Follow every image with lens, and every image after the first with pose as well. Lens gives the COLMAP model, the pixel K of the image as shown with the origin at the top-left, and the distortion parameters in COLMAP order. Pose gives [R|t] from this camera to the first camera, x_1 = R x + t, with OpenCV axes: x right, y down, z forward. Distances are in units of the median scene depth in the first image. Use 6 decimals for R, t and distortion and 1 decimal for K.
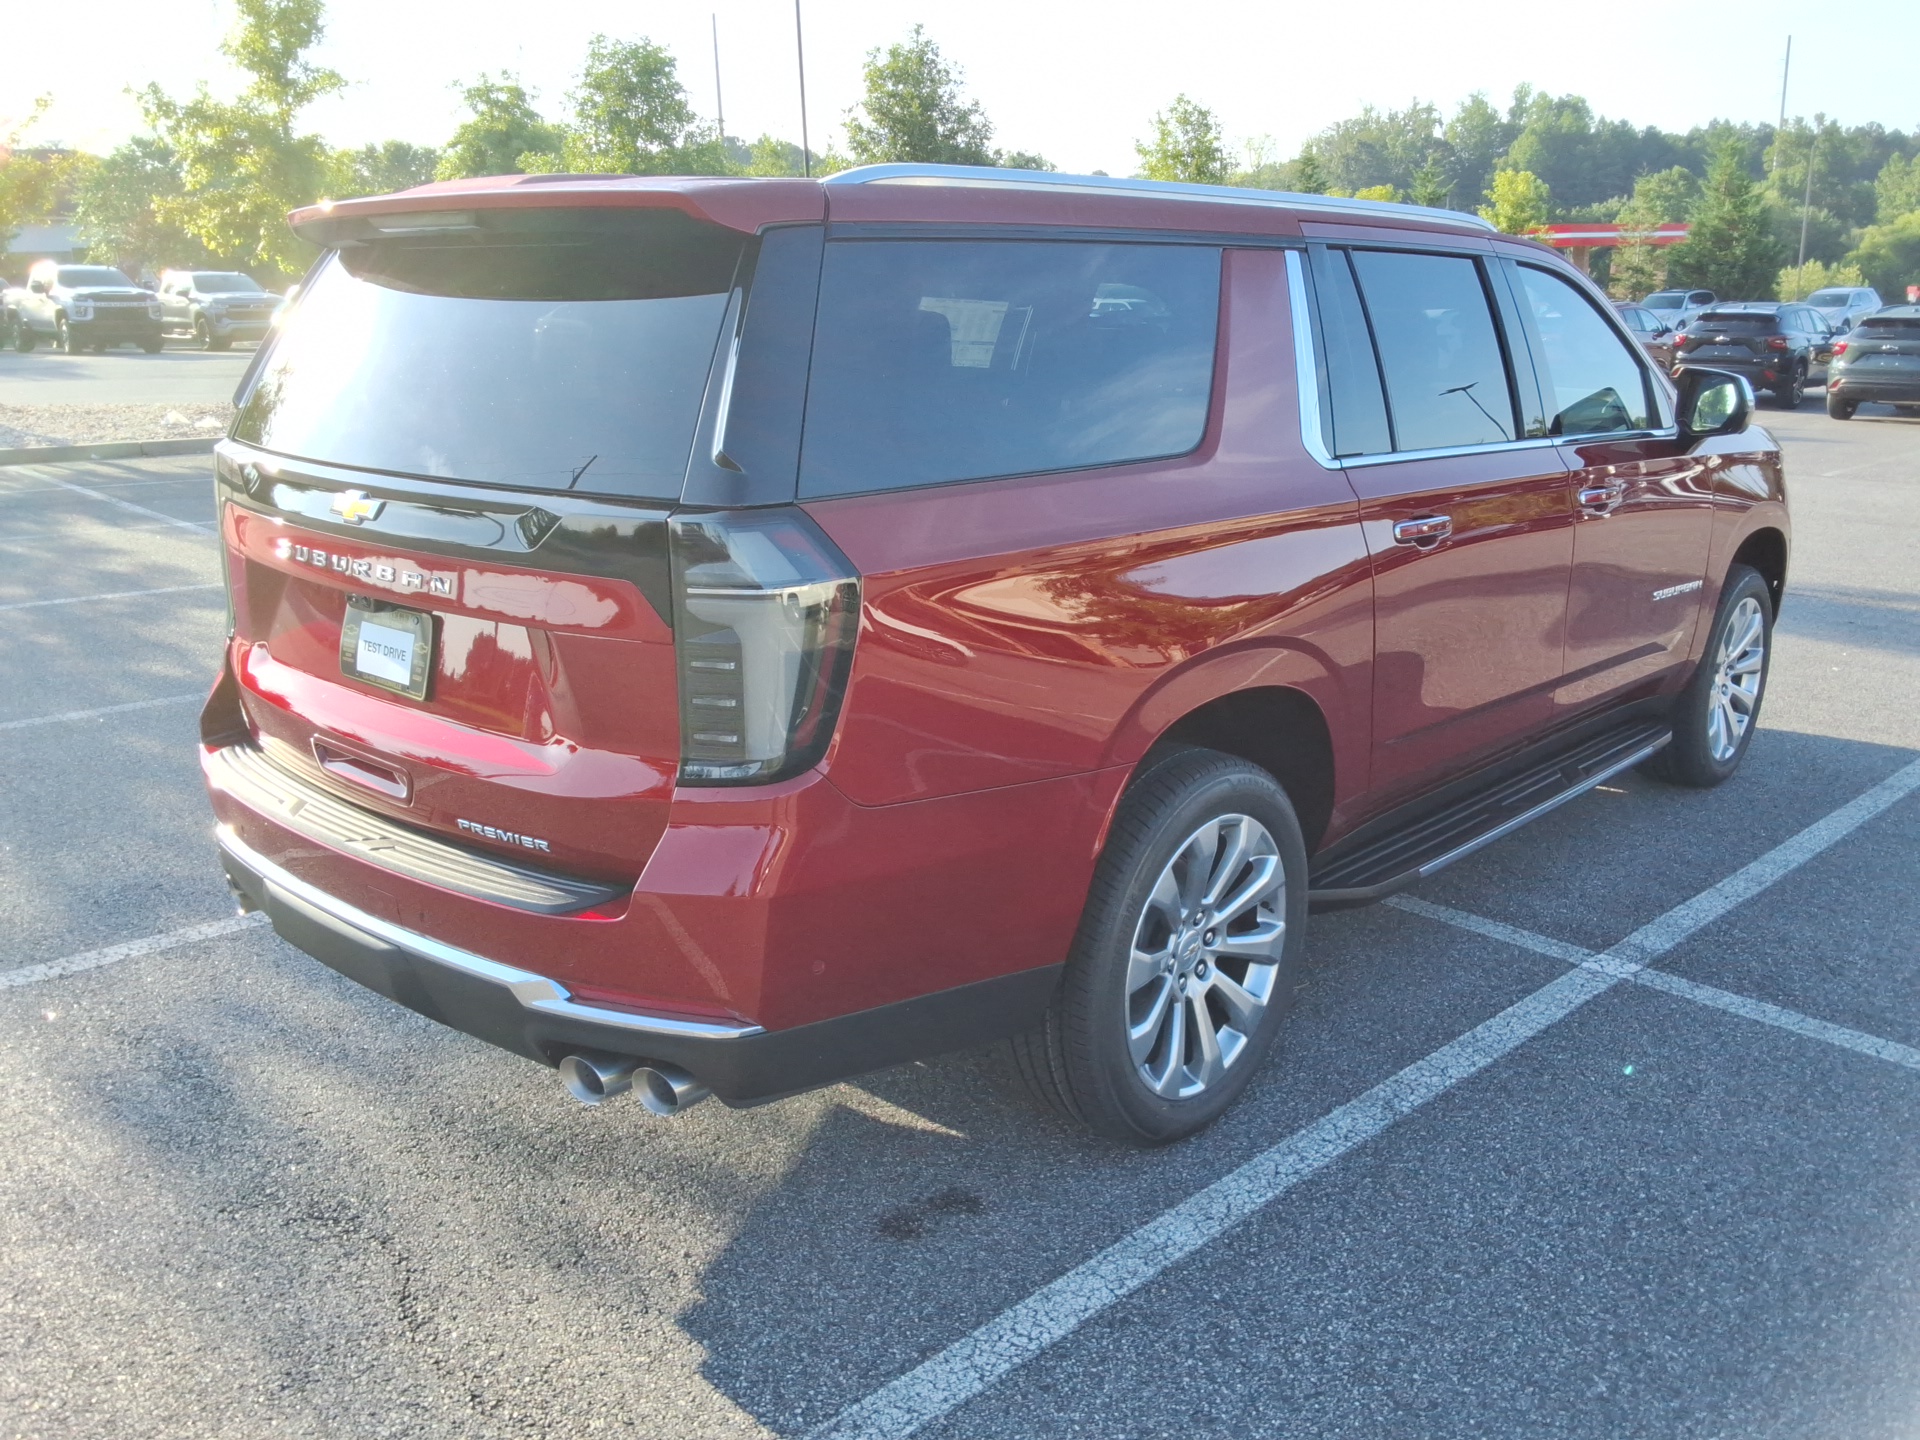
lens RADIAL K [[1549.0, 0, 969.5], [0, 1549.0, 699.4], [0, 0, 1]] dist [0.093492, -0.151194]
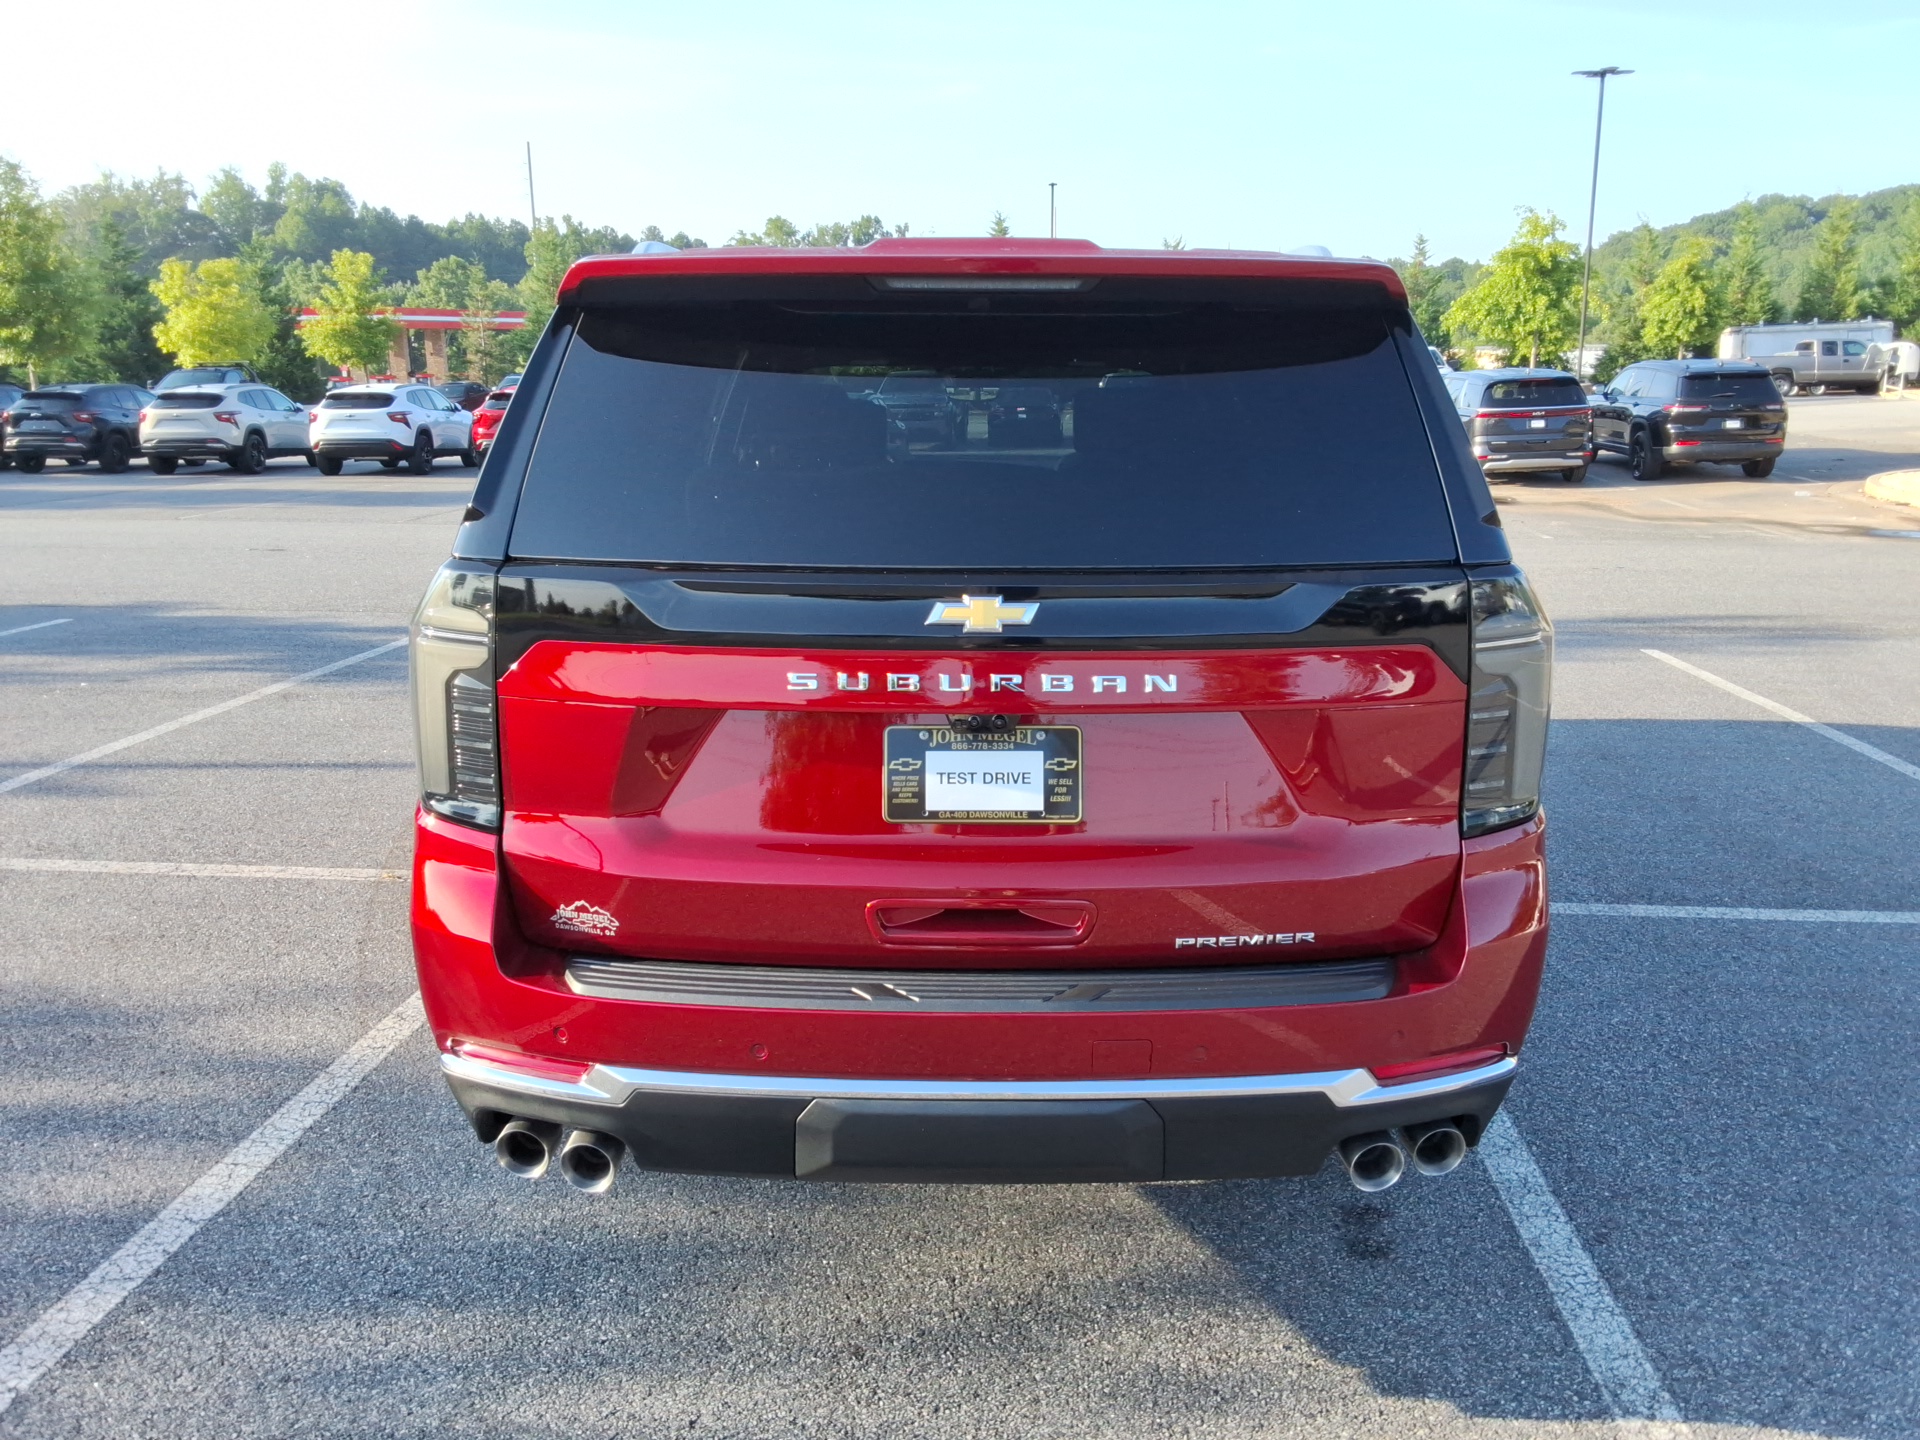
lens RADIAL K [[1549.0, 0, 972.4], [0, 1549.0, 703.7], [0, 0, 1]] dist [0.093492, -0.151194]
pose [[0.746151, -0.132364, 0.652487, -0.066486], [0.162304, 0.986634, 0.014547, -0.006084], [-0.645691, 0.095047, 0.757661, 0.025904]]
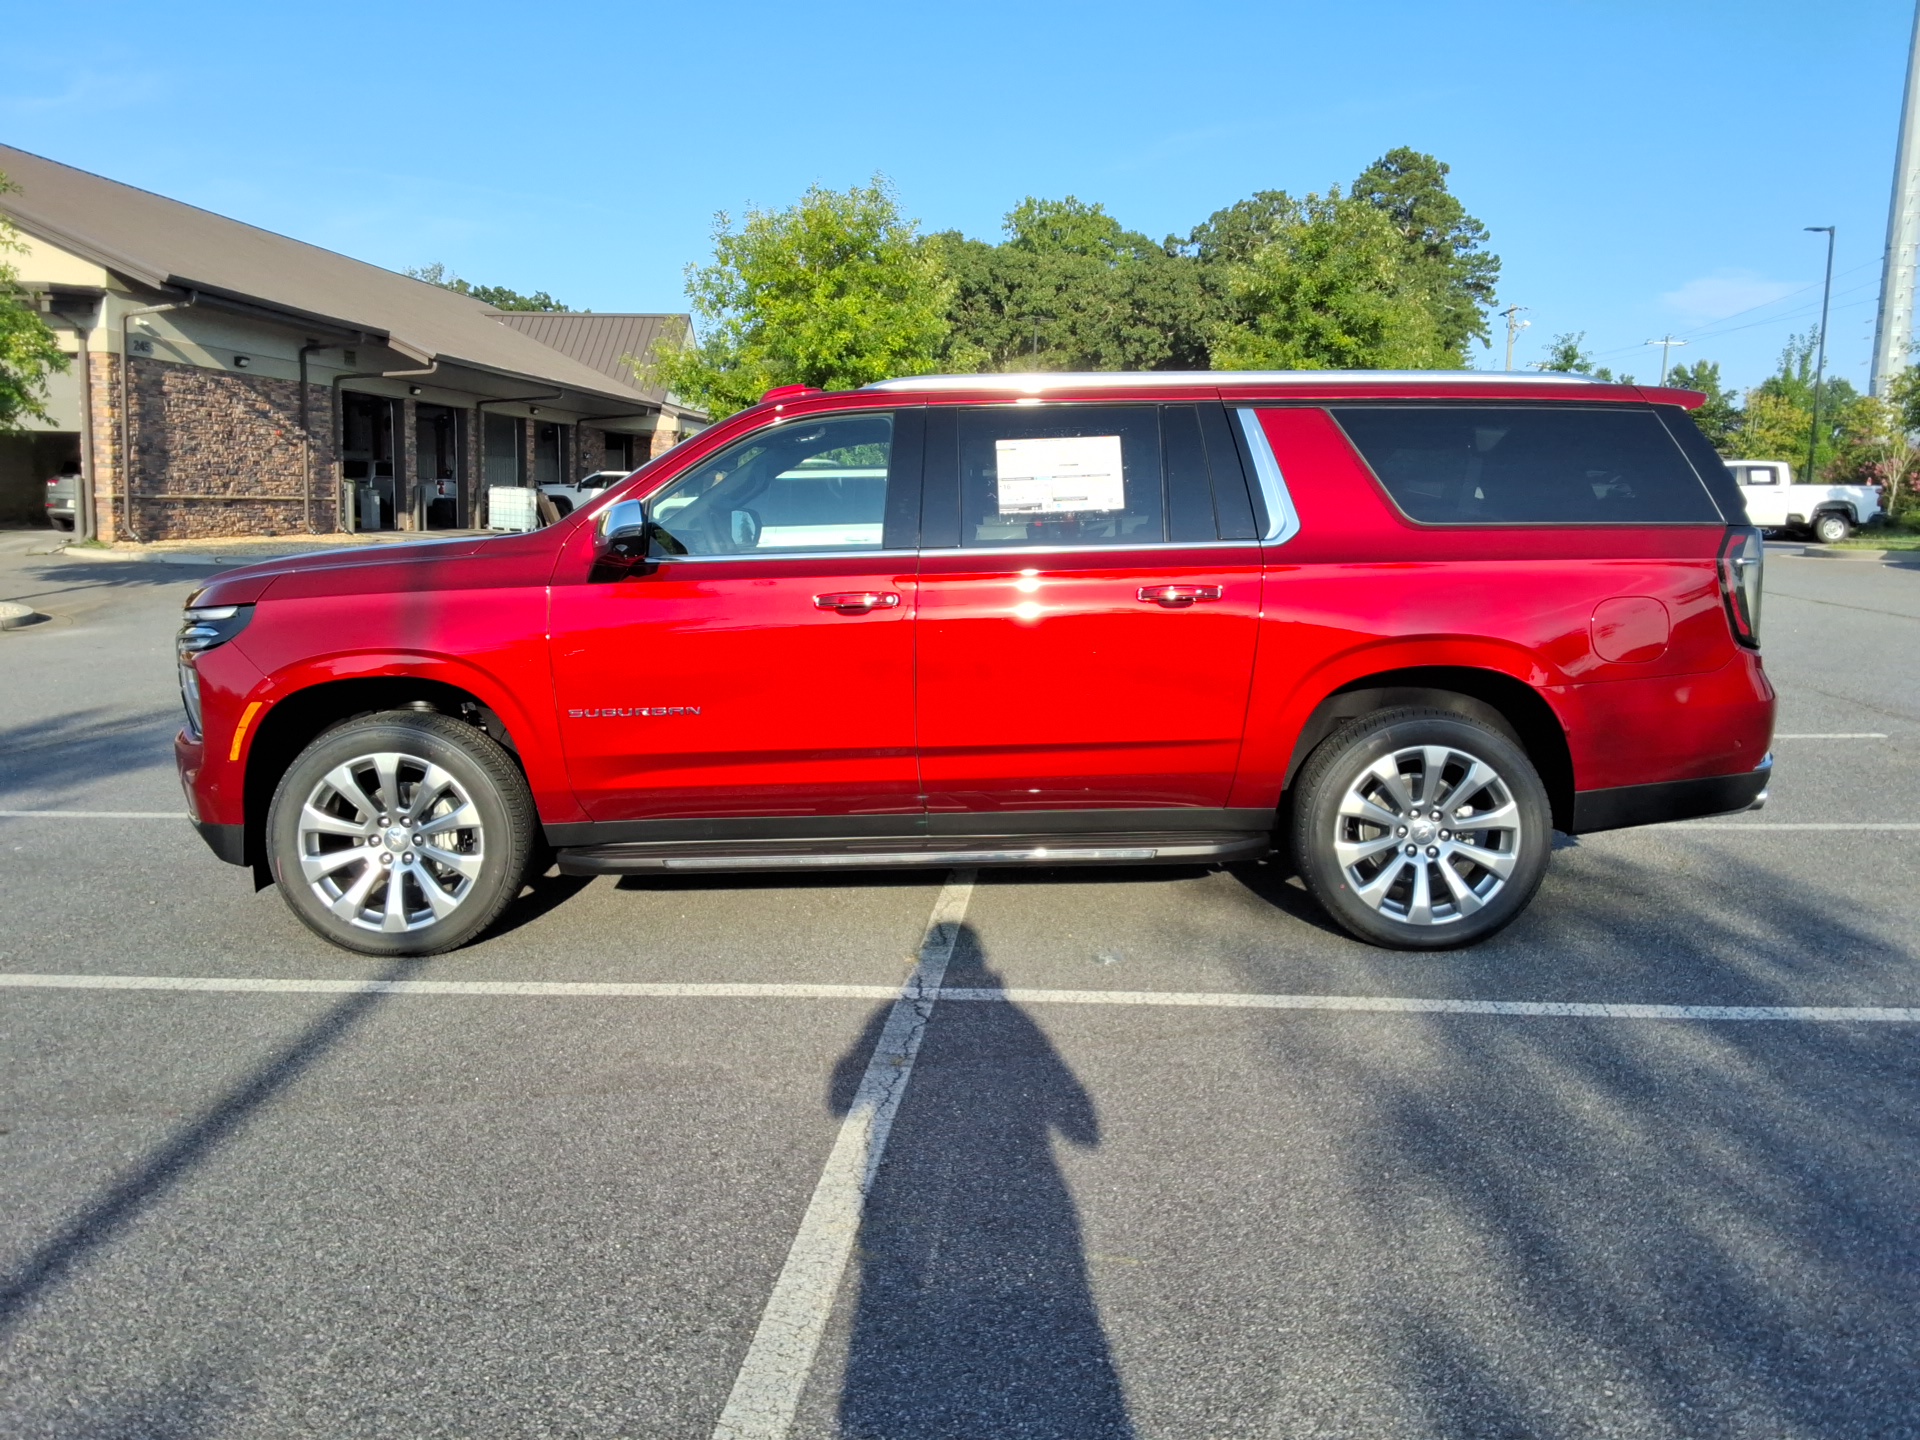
lens RADIAL K [[1549.0, 0, 979.3], [0, 1549.0, 700.6], [0, 0, 1]] dist [0.093492, -0.151194]
pose [[-0.668844, -0.088923, 0.738065, -0.096929], [0.180359, 0.943748, 0.277147, -0.049706], [-0.721192, 0.318485, -0.615182, 0.221730]]
